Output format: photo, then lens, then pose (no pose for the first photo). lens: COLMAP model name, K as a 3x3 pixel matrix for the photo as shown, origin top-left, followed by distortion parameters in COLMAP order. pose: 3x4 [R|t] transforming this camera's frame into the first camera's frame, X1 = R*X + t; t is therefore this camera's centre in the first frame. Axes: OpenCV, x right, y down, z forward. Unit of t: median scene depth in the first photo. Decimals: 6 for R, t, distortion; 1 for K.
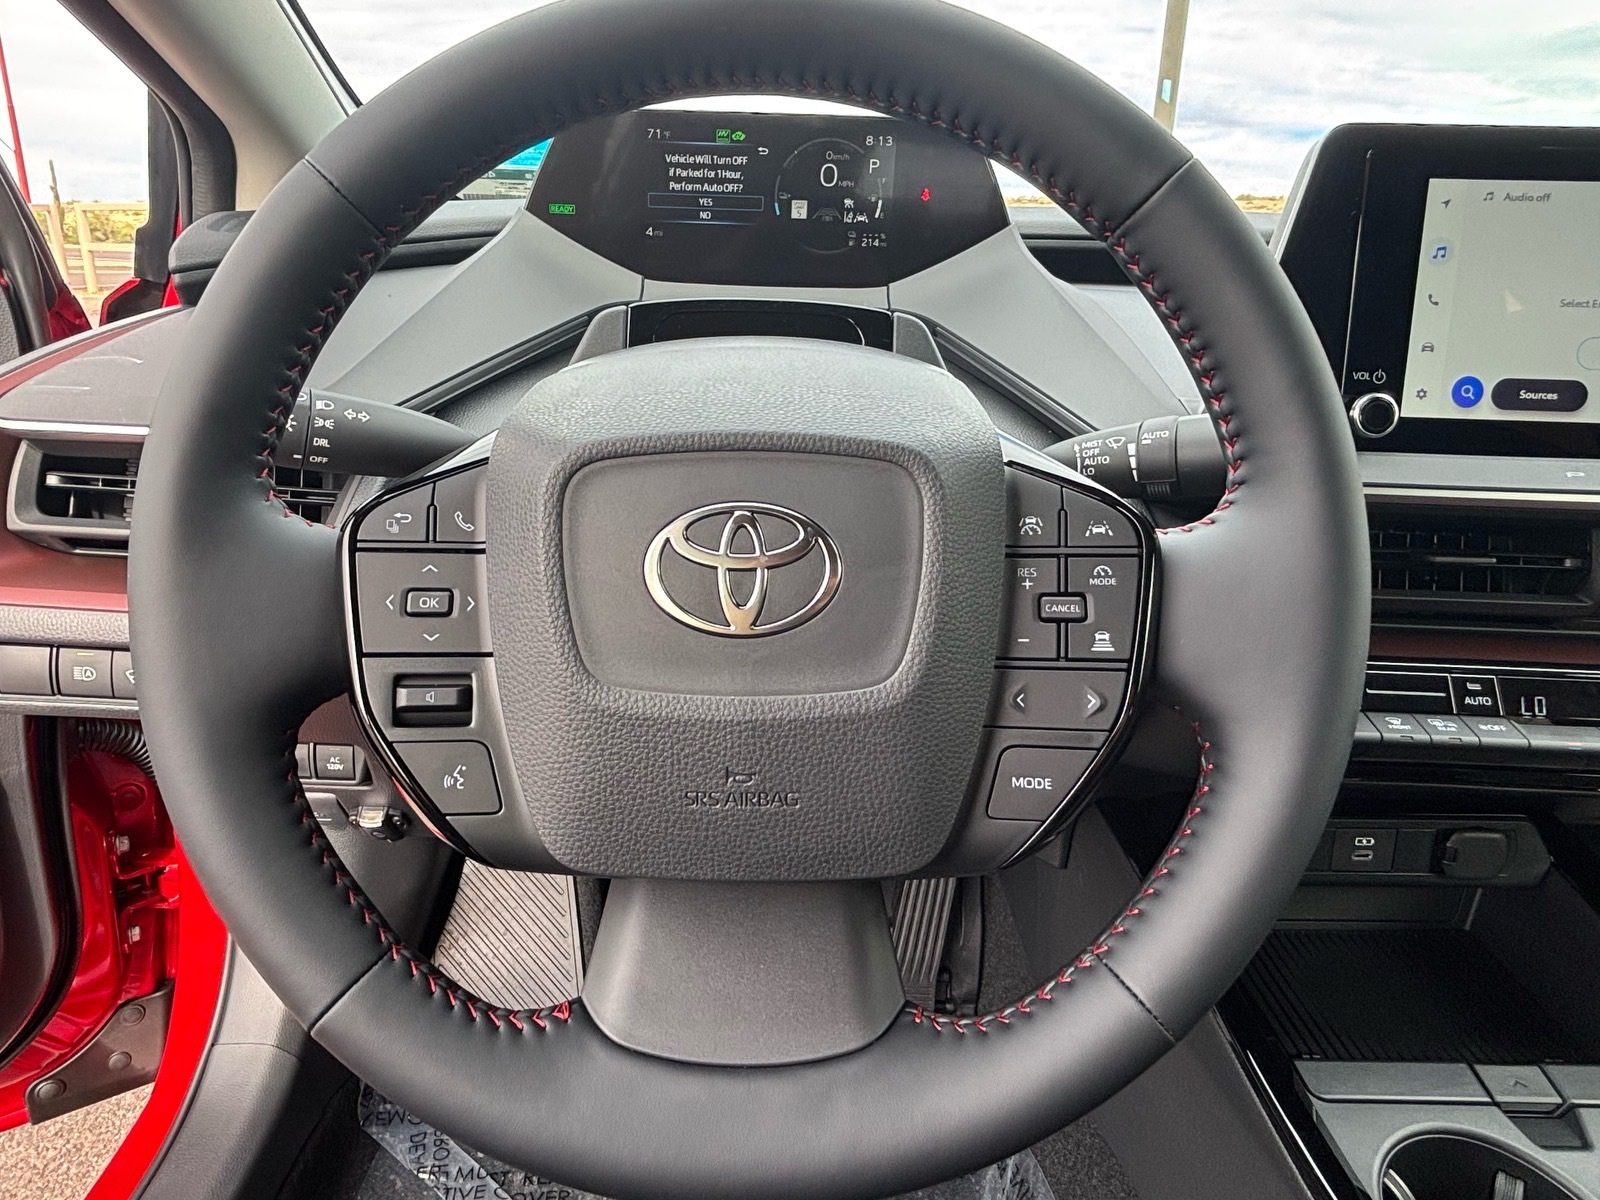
lens RADIAL K [[971.9, 0, 800.0], [0, 971.9, 600.0], [0, 0, 1]] dist [-0.000229, 0.000876]
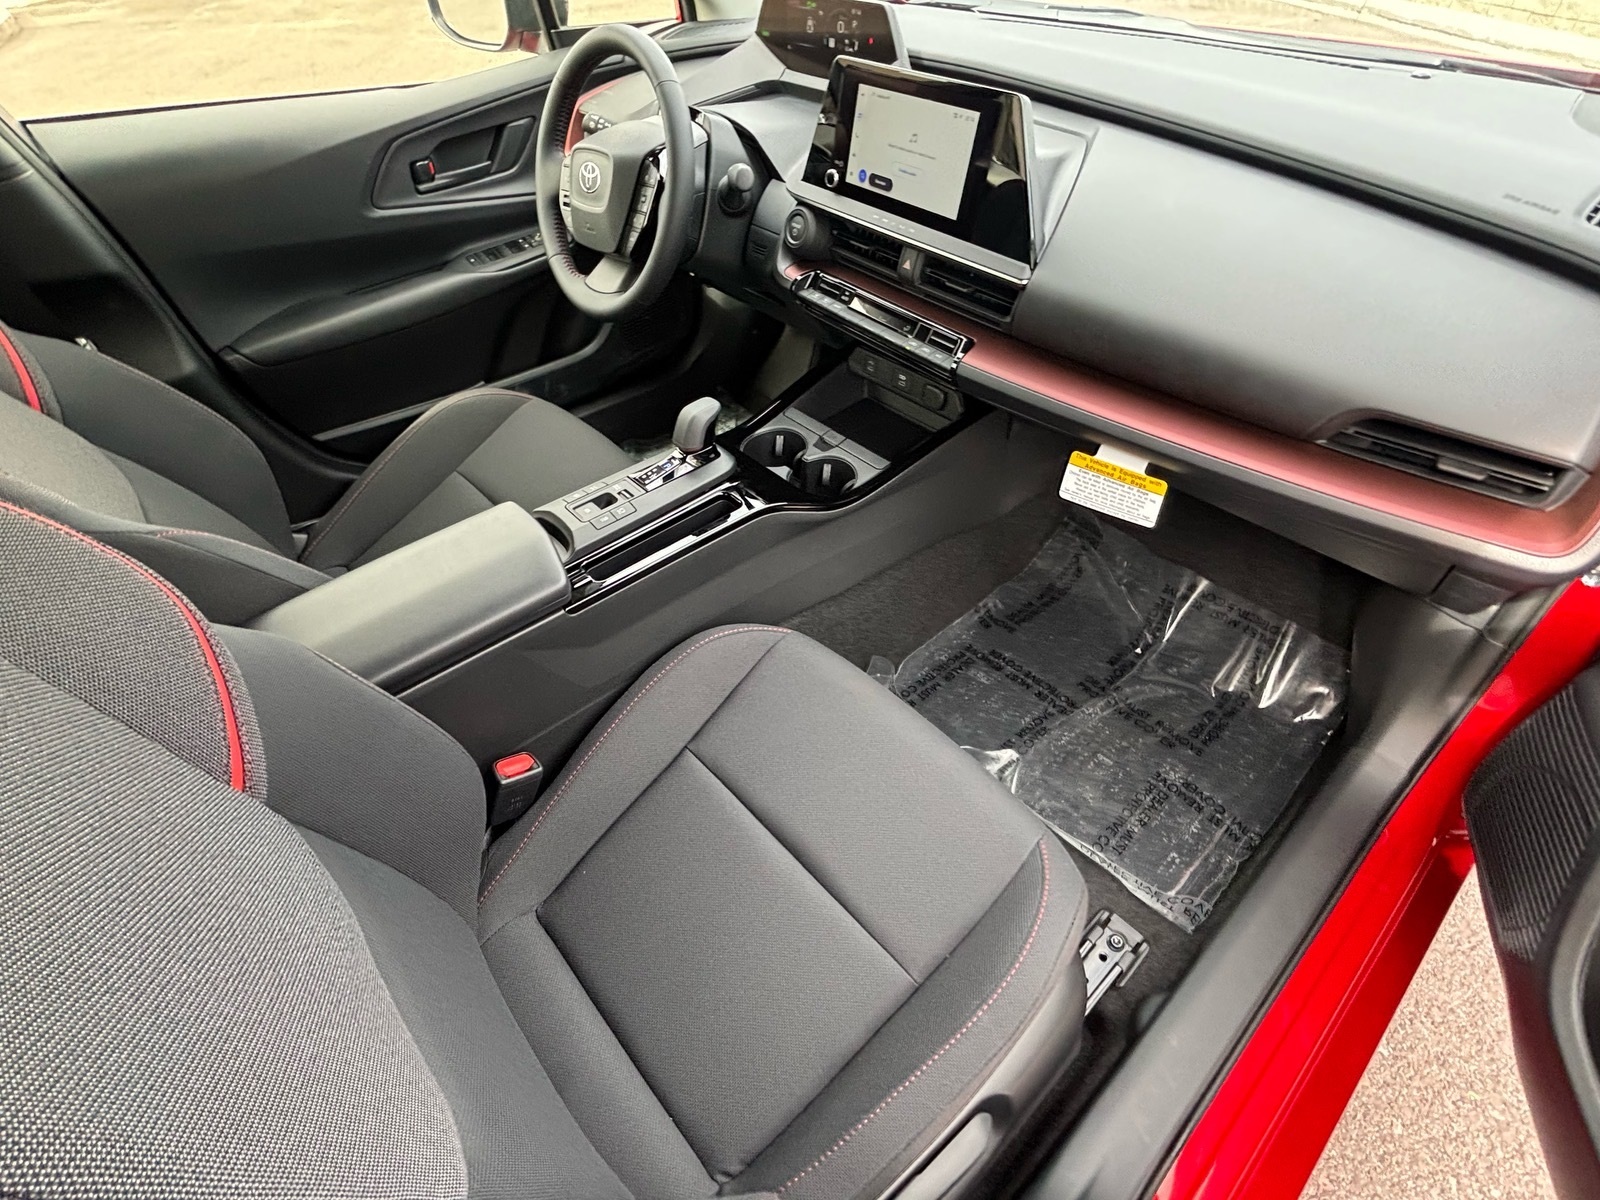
lens RADIAL K [[781.8, 0, 800.0], [0, 781.8, 600.0], [0, 0, 1]] dist [-0.001307, -0.000408]
pose [[0.685292, 0.494777, -0.534389, 2.176591], [-0.252396, 0.849659, 0.463008, -0.164014], [0.683134, -0.182417, 0.707144, -0.819231]]
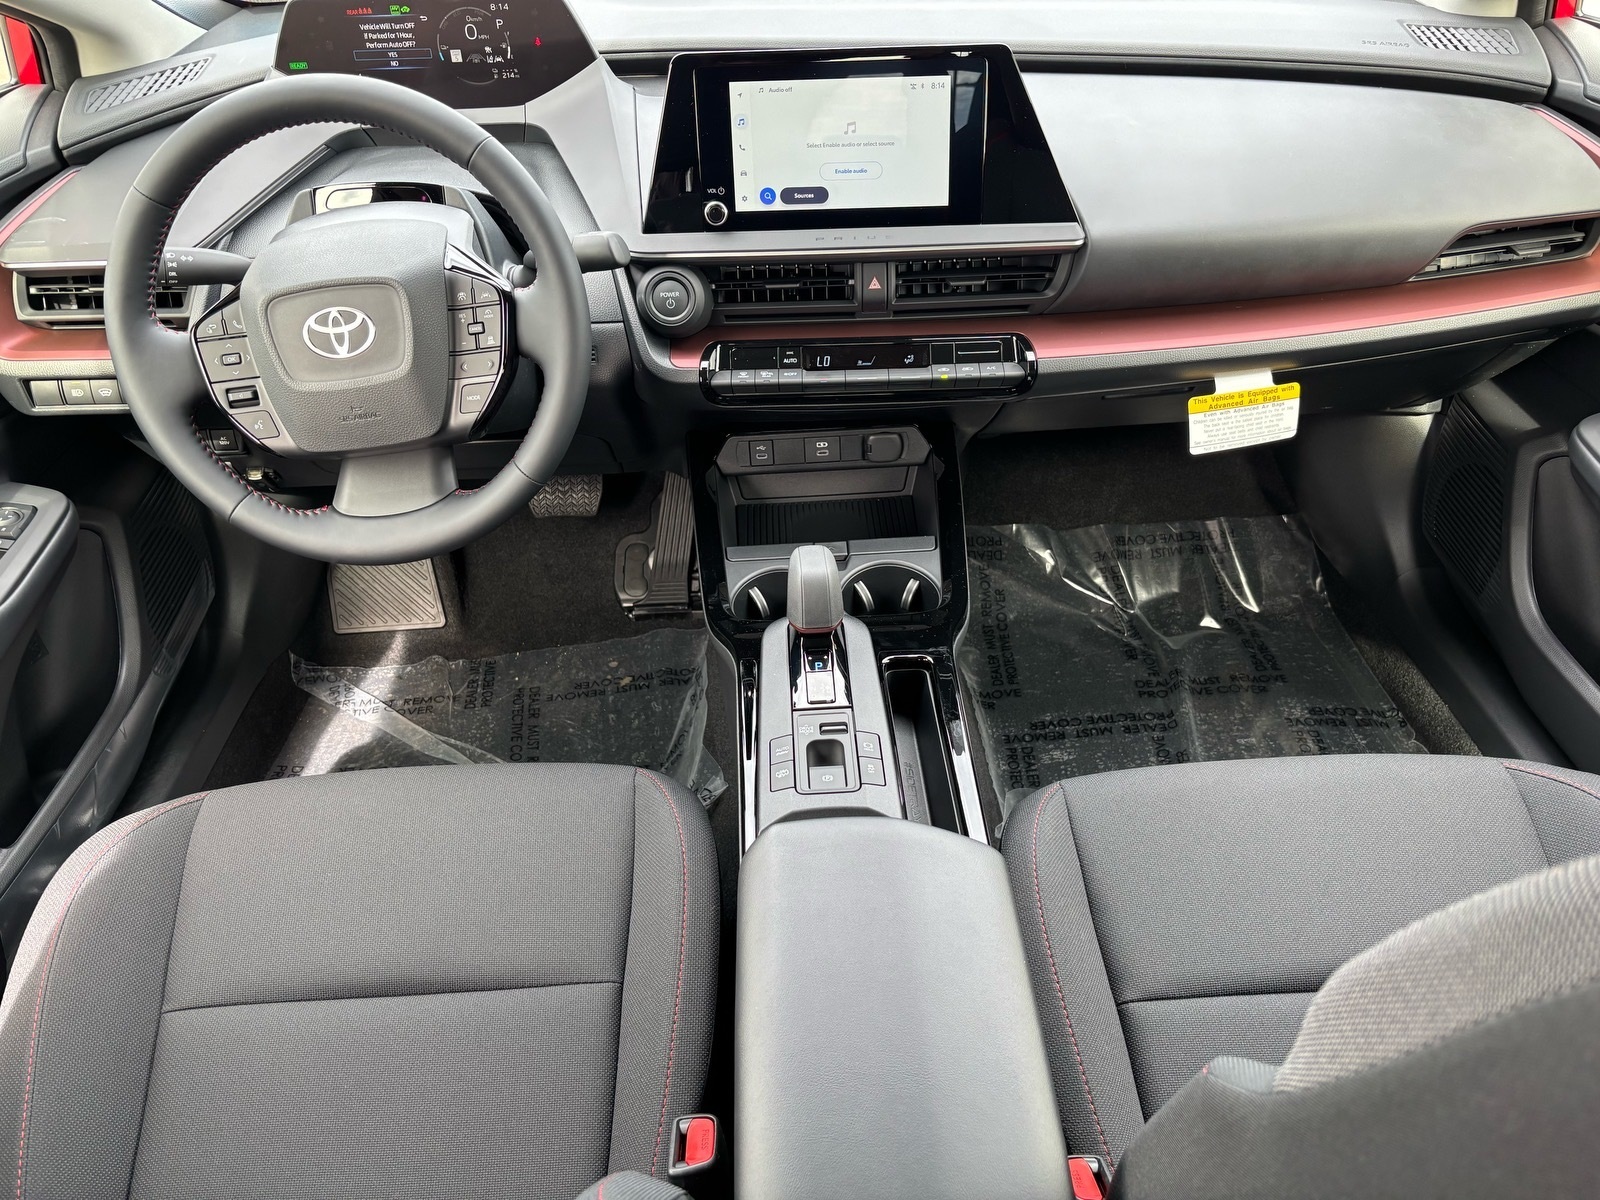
lens RADIAL K [[1209.0, 0, 843.3], [0, 1209.0, 598.5], [0, 0, 1]] dist [0.085130, -0.169539]
pose [[0.997376, -0.068665, 0.022945, 0.683683], [0.061366, 0.969981, 0.235310, 0.000146], [-0.038414, -0.233285, 0.971649, -1.439339]]
